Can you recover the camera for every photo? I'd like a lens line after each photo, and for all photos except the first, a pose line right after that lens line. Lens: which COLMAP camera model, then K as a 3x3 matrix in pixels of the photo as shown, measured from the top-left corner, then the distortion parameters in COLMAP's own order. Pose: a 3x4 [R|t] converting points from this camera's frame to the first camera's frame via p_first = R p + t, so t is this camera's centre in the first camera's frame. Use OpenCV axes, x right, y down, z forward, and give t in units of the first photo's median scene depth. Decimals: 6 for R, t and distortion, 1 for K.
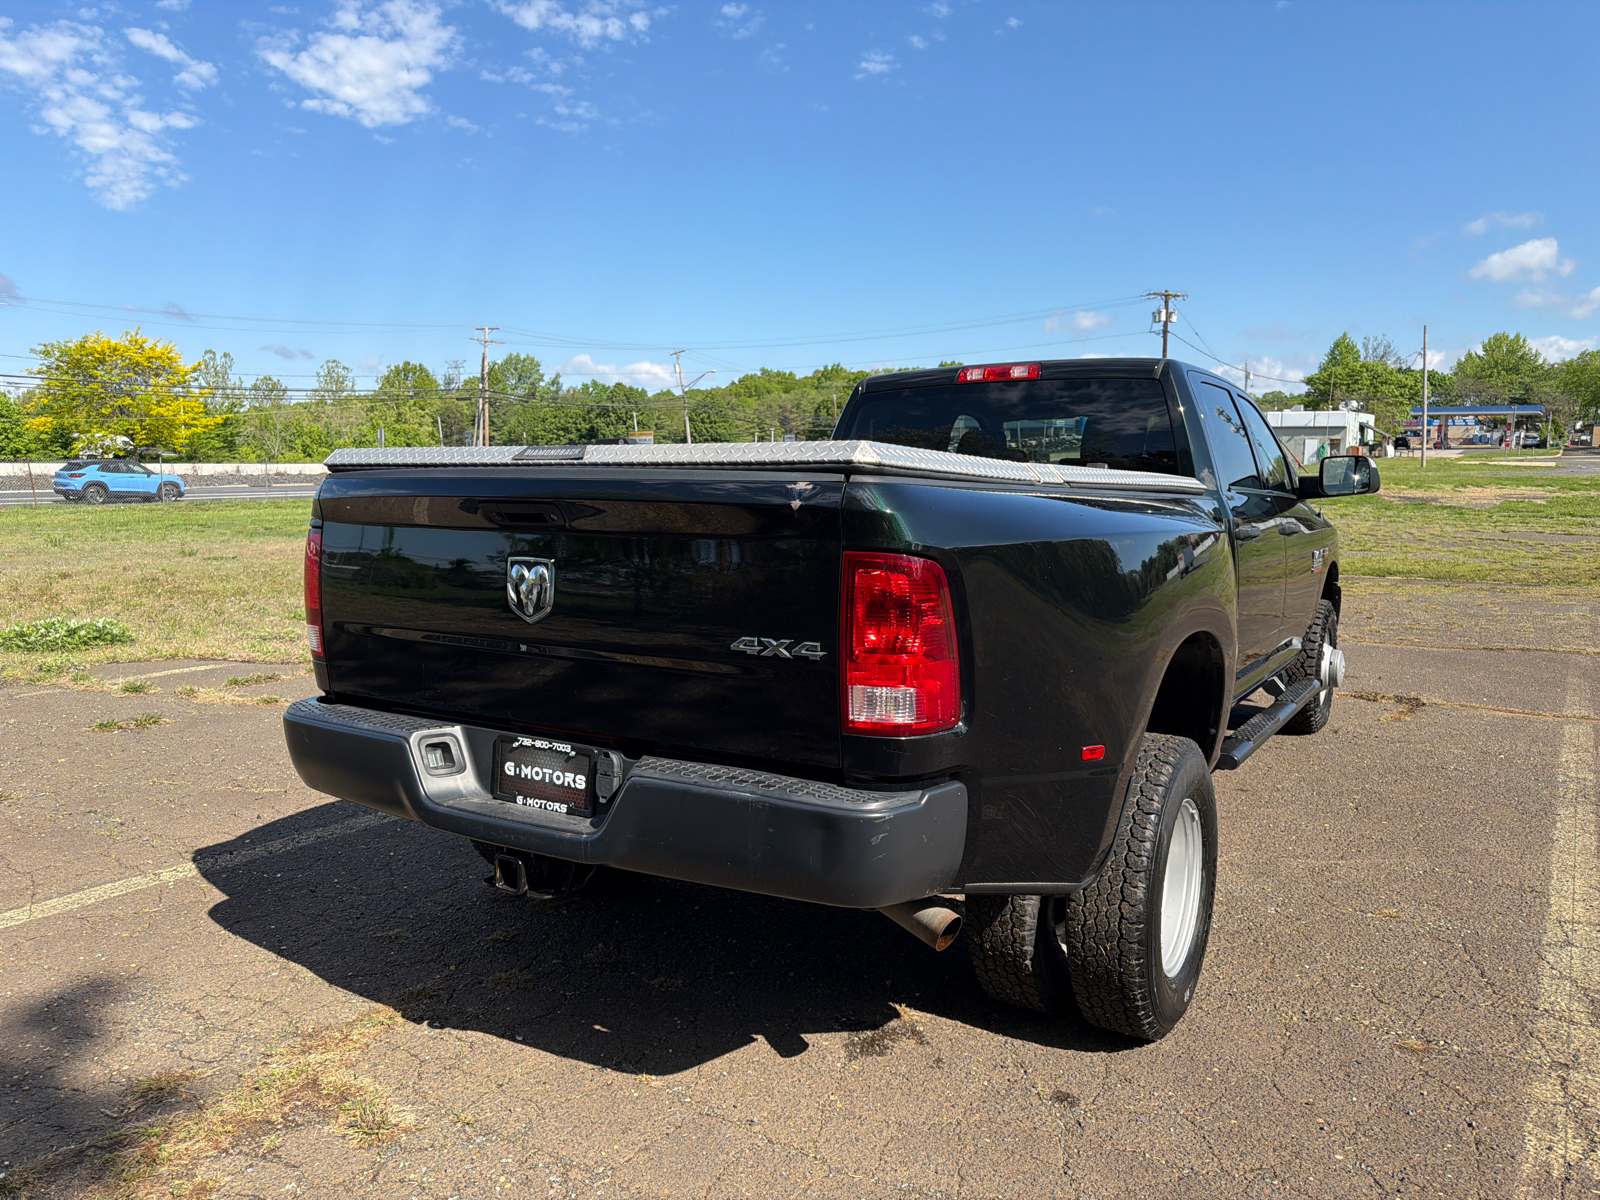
lens RADIAL K [[1117.3, 0, 798.0], [0, 1117.3, 608.1], [0, 0, 1]] dist [0.034611, -0.037214]
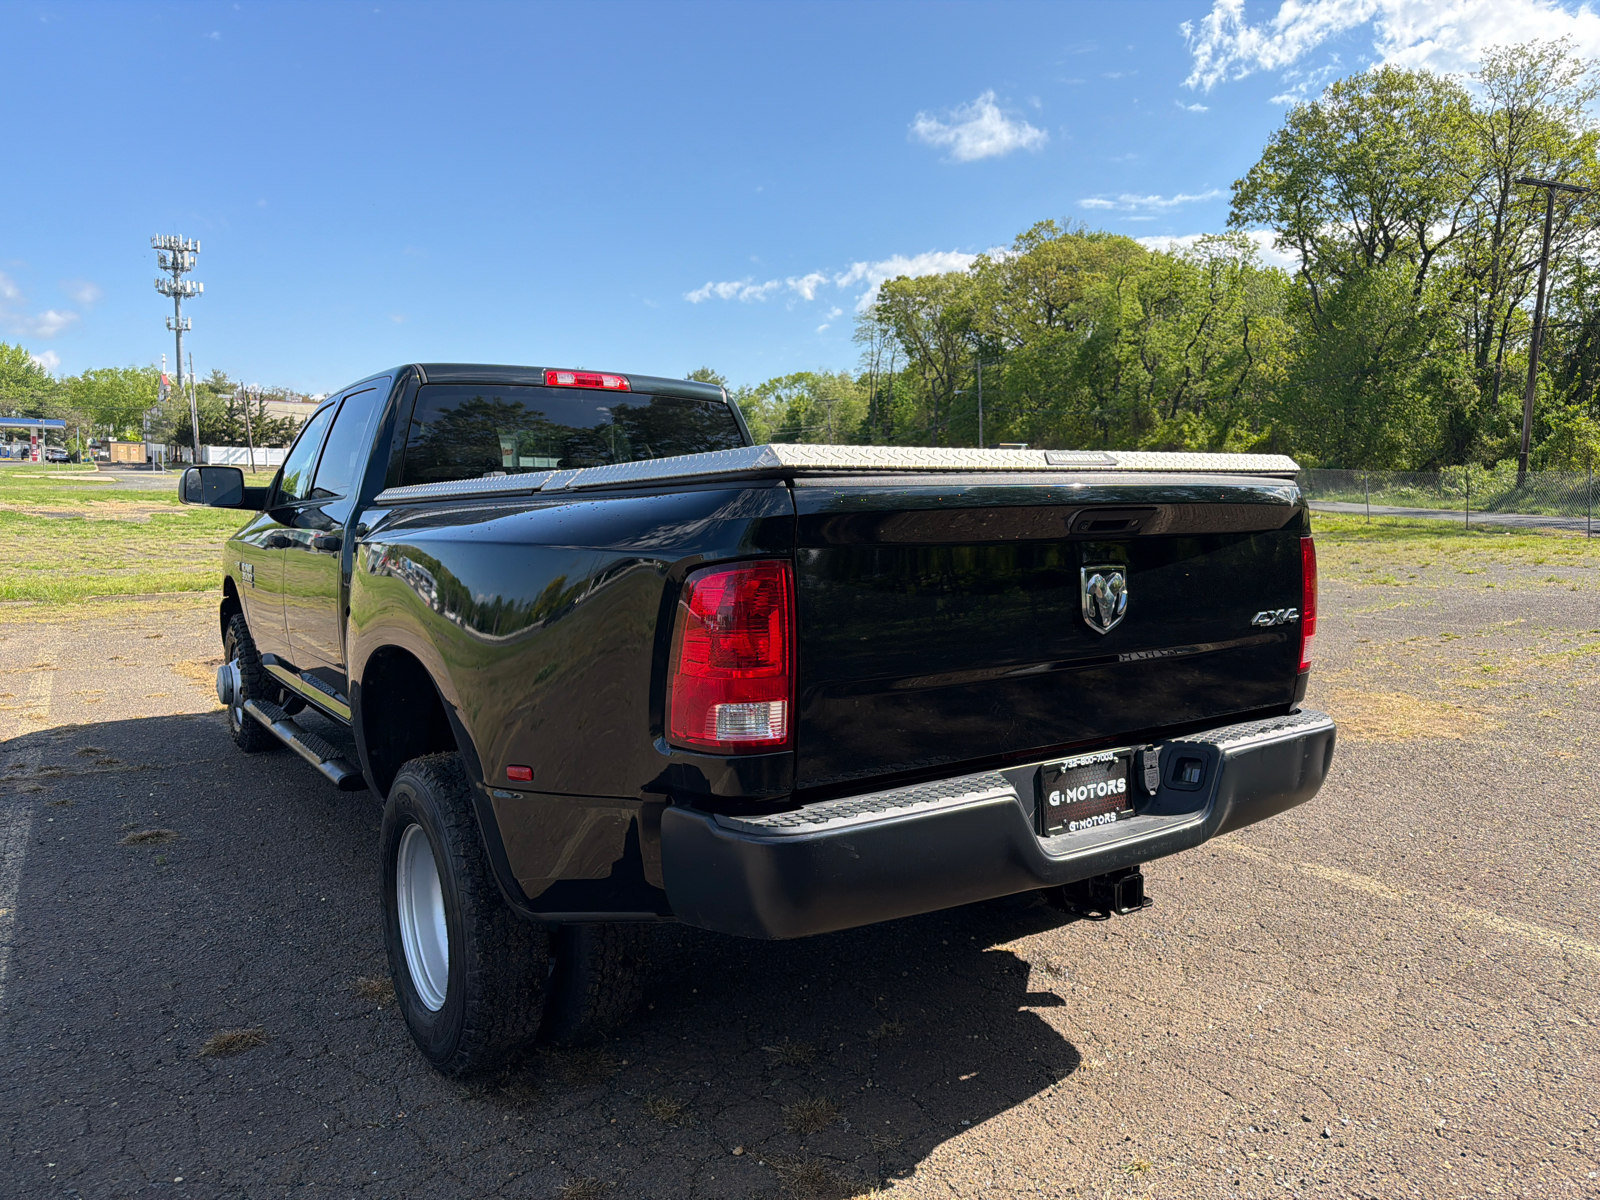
lens RADIAL K [[1117.3, 0, 783.4], [0, 1117.3, 608.2], [0, 0, 1]] dist [0.034611, -0.037214]
pose [[0.399192, -0.092140, 0.912226, -1.055664], [0.103419, 0.993113, 0.055054, -0.077337], [-0.911016, 0.072364, 0.405971, 0.739187]]
